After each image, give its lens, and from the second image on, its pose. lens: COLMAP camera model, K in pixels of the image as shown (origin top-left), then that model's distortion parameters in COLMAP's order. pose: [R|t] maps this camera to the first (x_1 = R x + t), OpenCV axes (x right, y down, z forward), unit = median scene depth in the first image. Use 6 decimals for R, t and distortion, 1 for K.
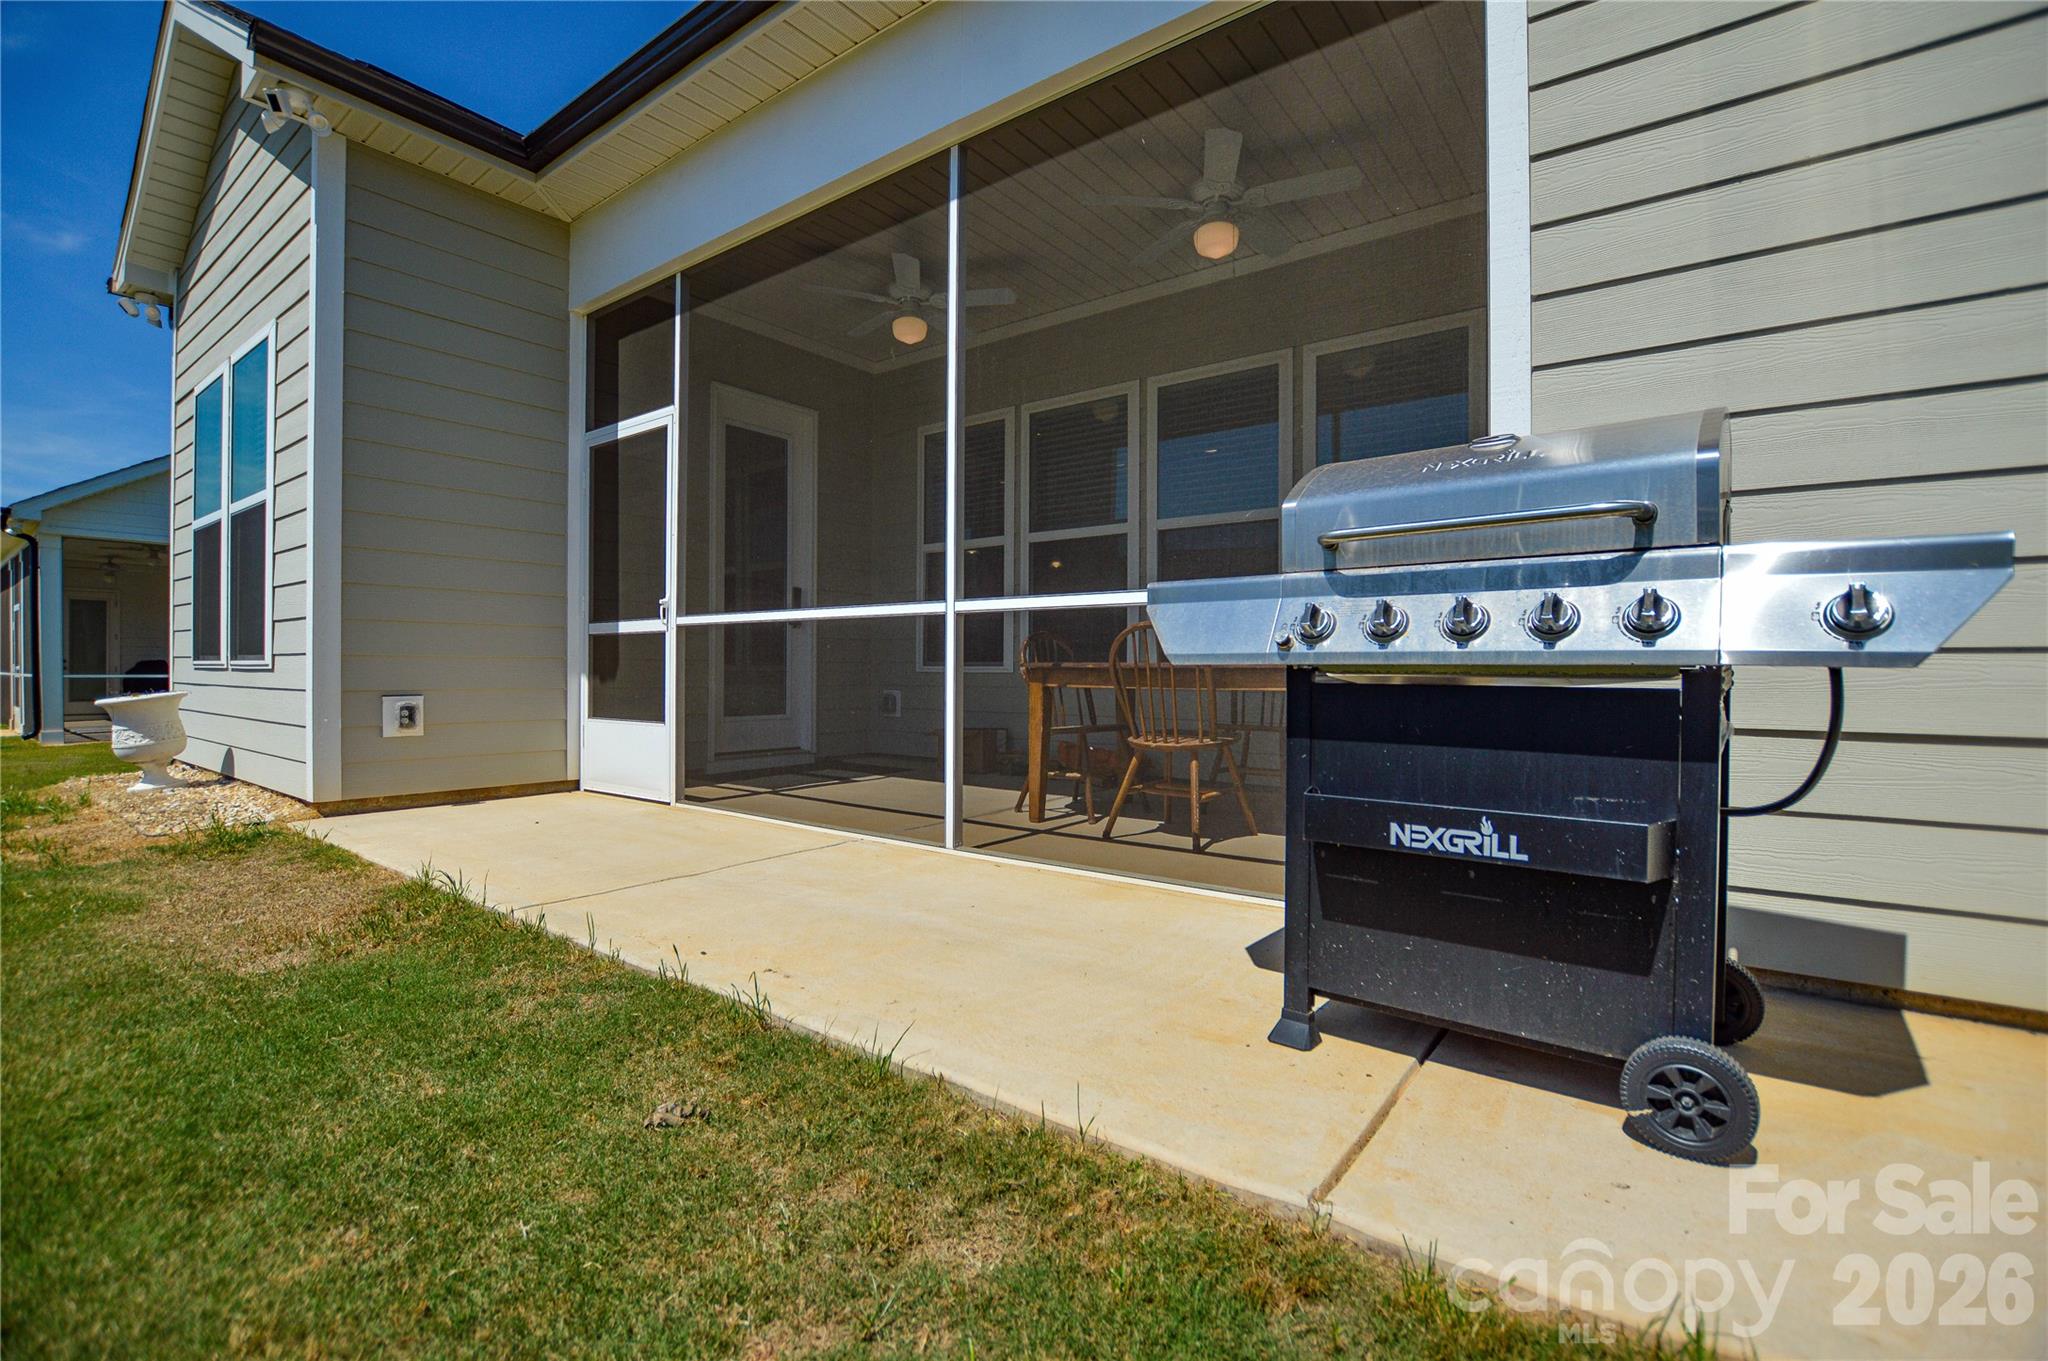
lens RADIAL K [[912.6, 0, 1039.3], [0, 912.6, 676.3], [0, 0, 1]] dist [-0.014777, 0.000202]
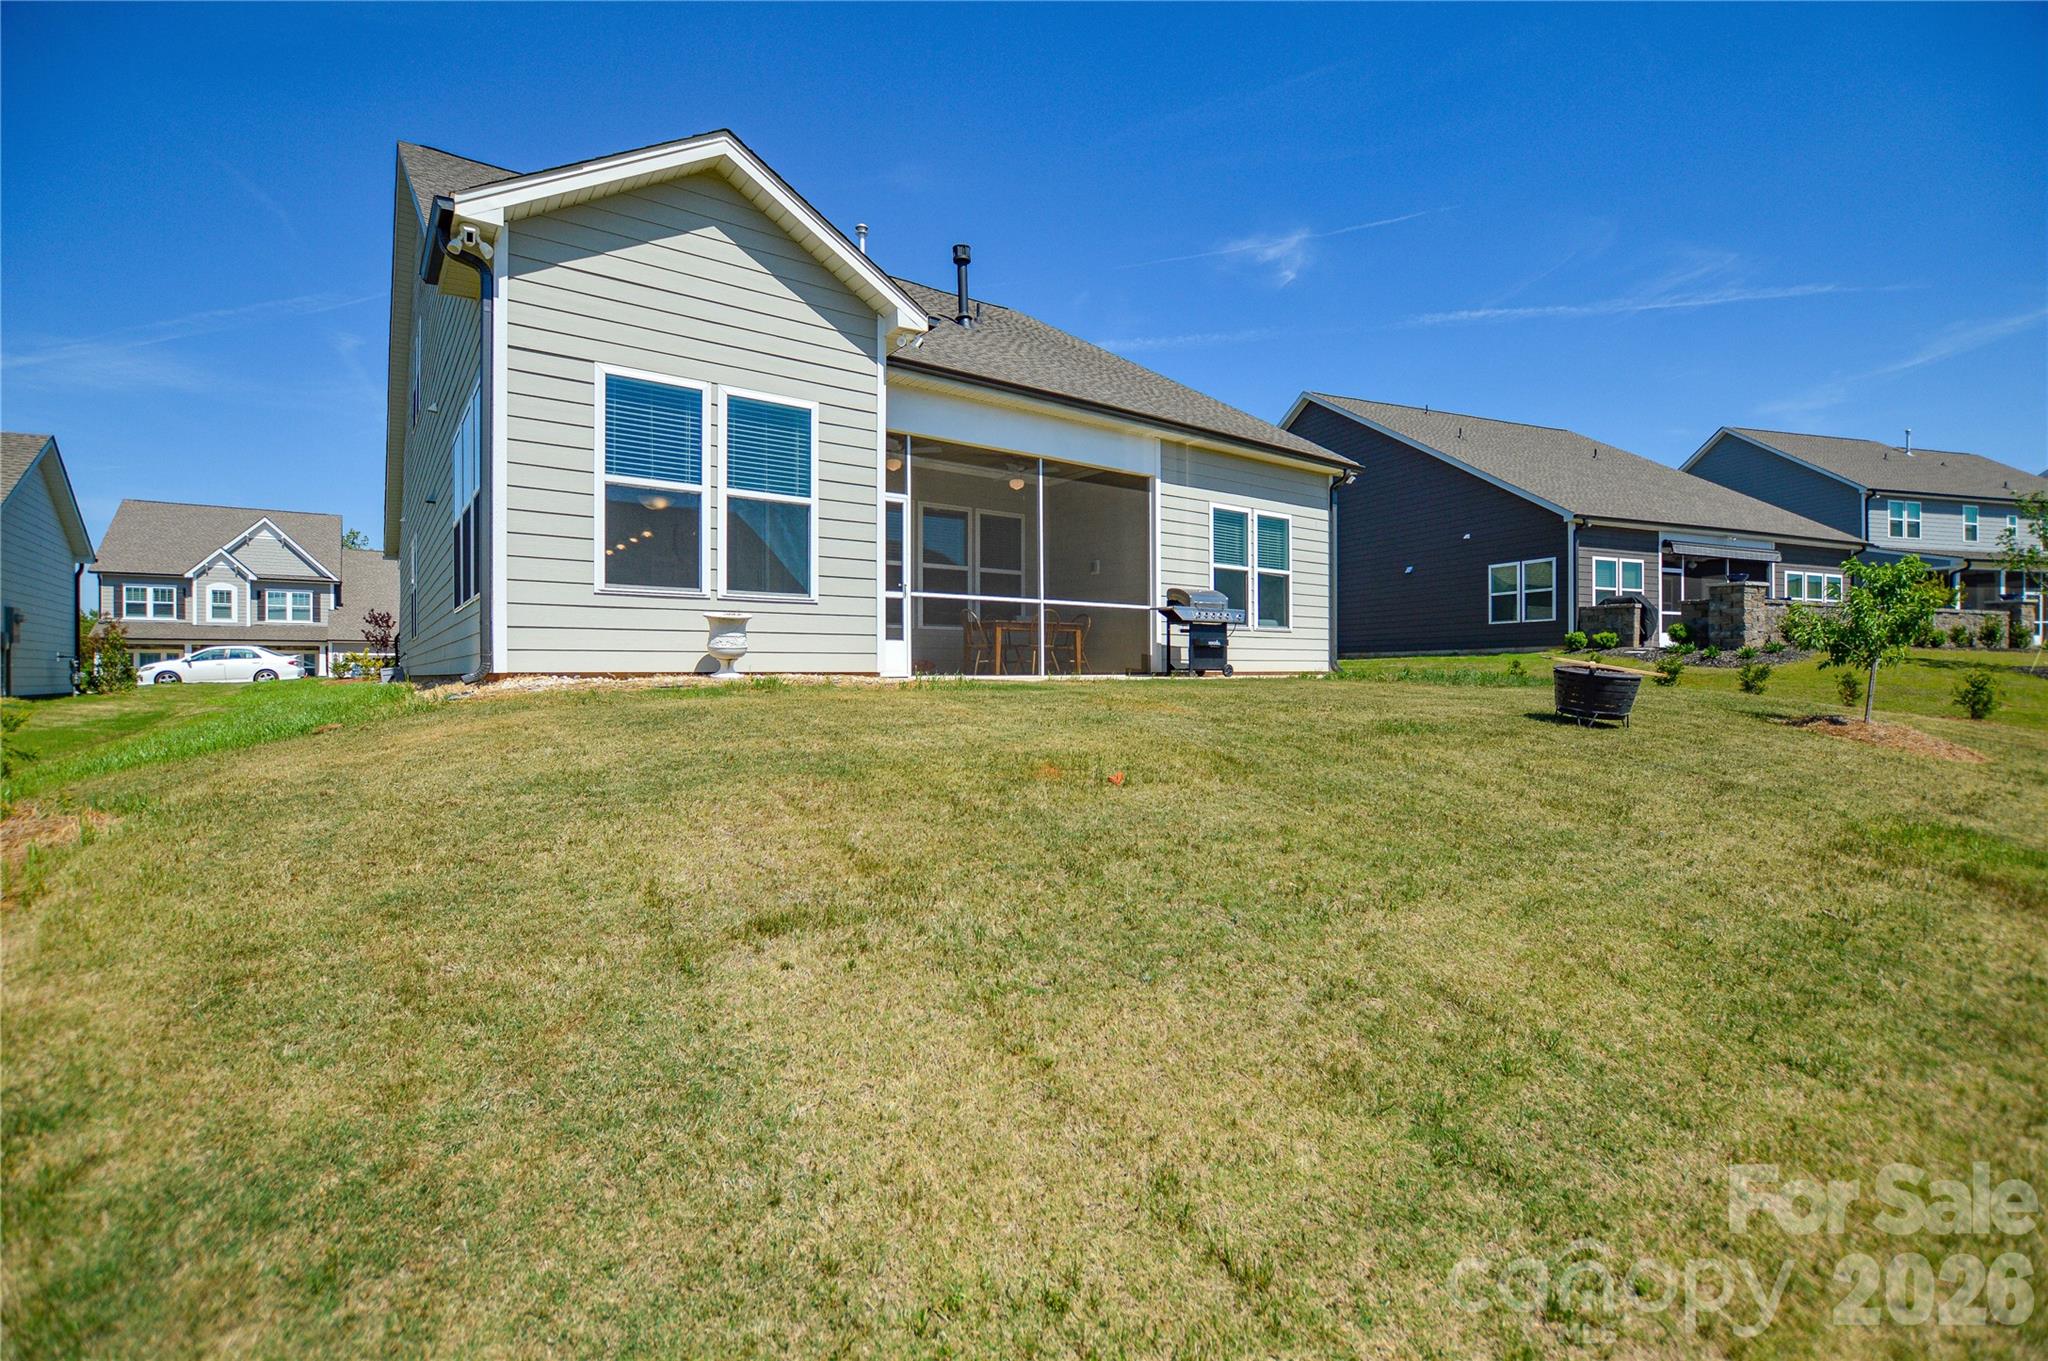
lens RADIAL K [[921.9, 0, 1018.9], [0, 921.9, 673.2], [0, 0, 1]] dist [-0.023006, 0.000861]
pose [[0.306257, -0.004664, 0.951937, -2.536992], [0.007801, 0.999967, 0.002389, 0.134288], [-0.951917, 0.006695, 0.306283, 0.058684]]
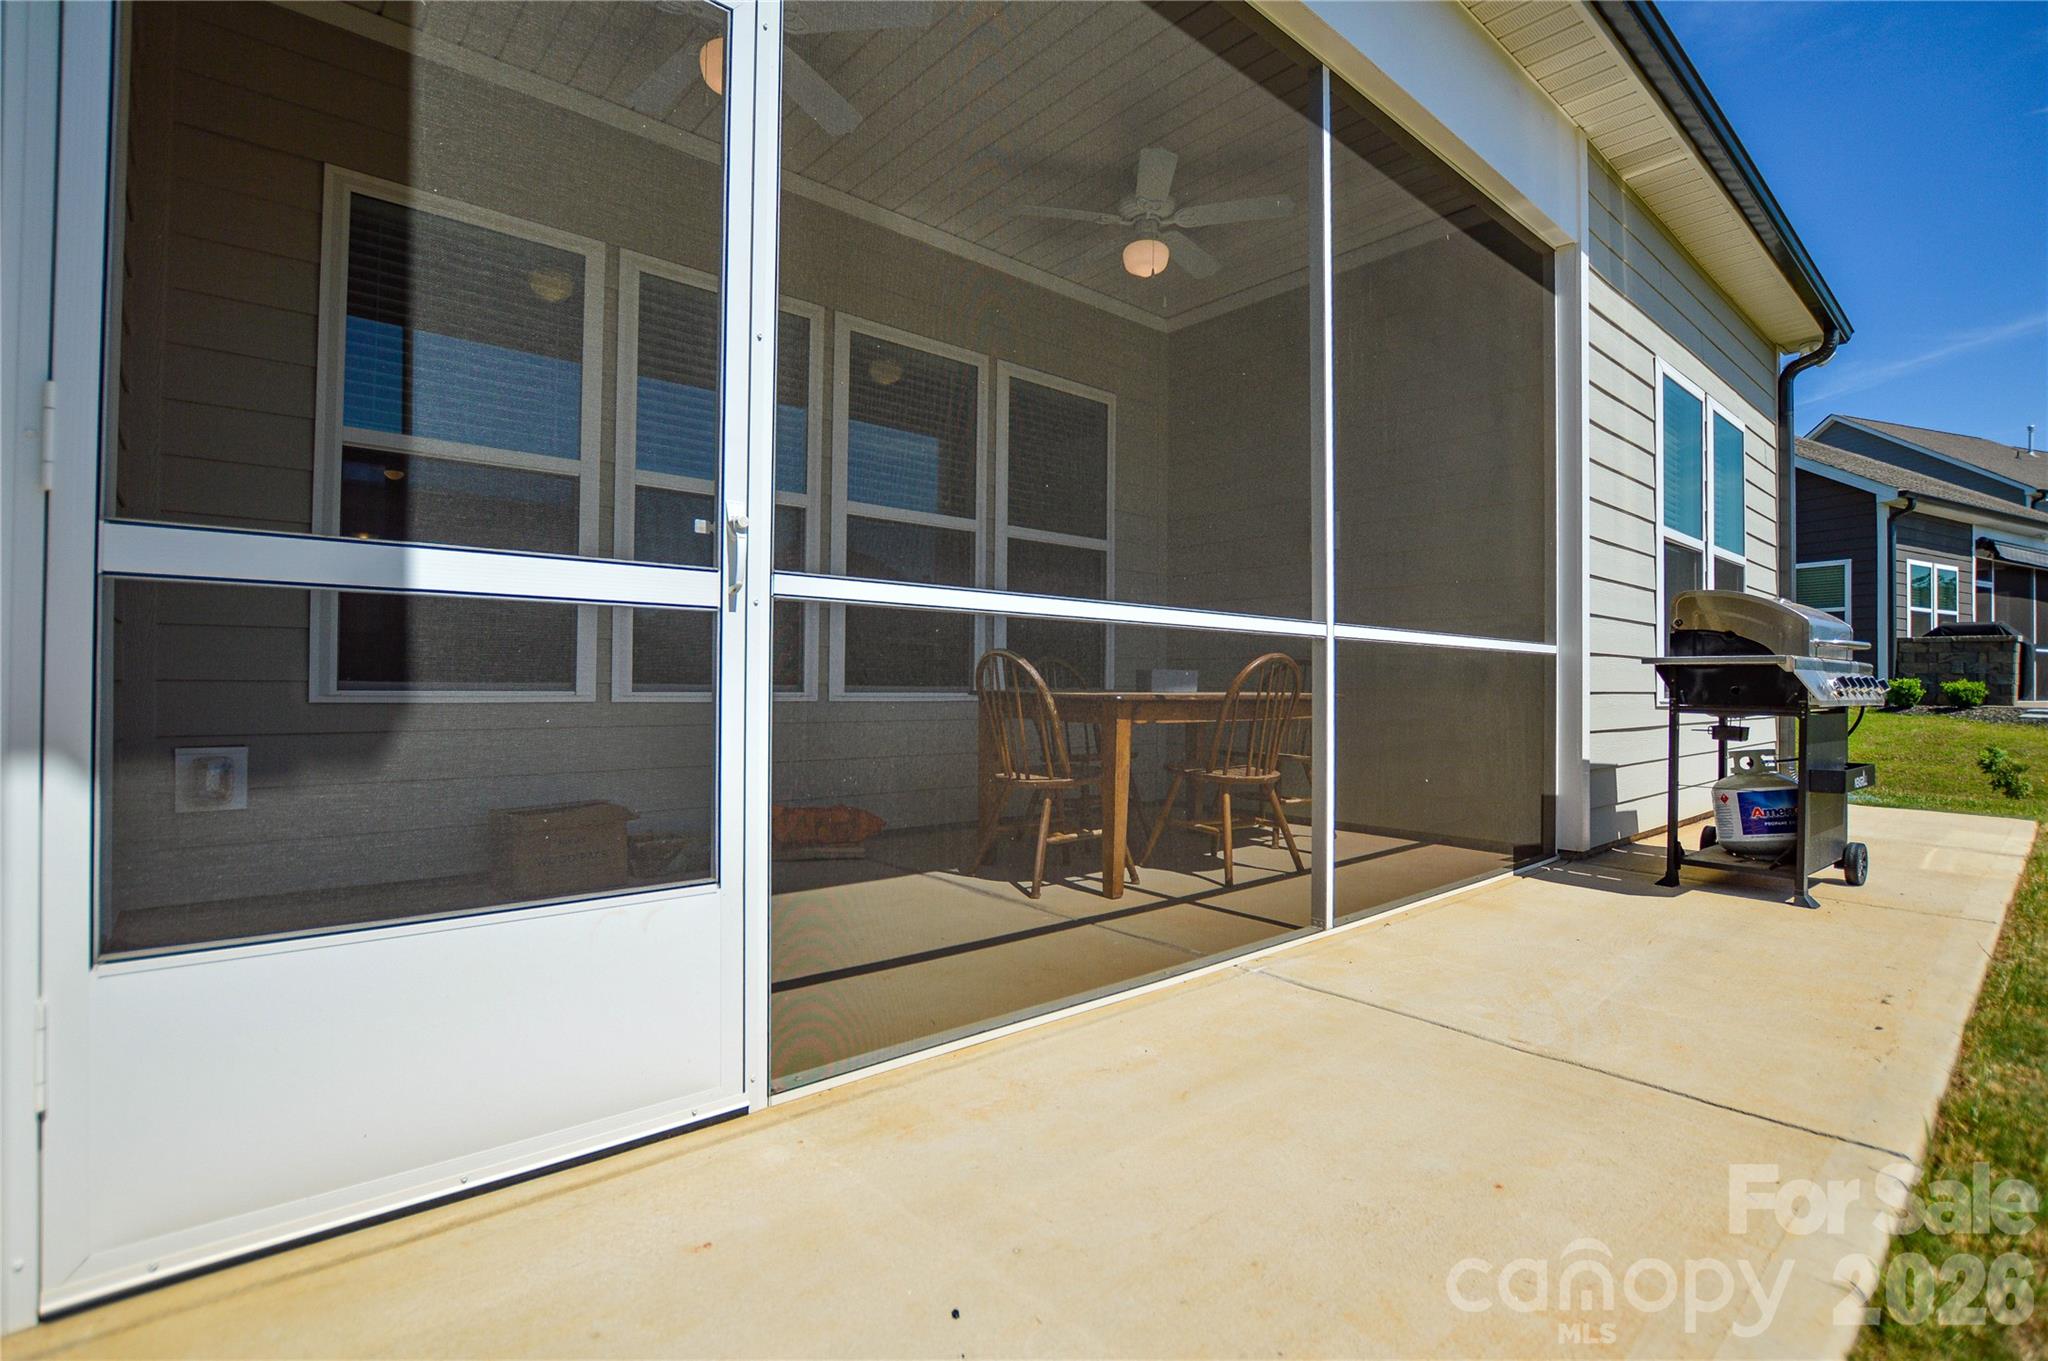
lens RADIAL K [[921.9, 0, 1018.9], [0, 921.9, 673.2], [0, 0, 1]] dist [-0.023006, 0.000861]
pose [[0.231149, 0.006284, 0.972898, -0.746452], [-0.004253, 0.999976, -0.005448, -0.024493], [-0.972909, -0.002879, 0.231170, 0.844072]]
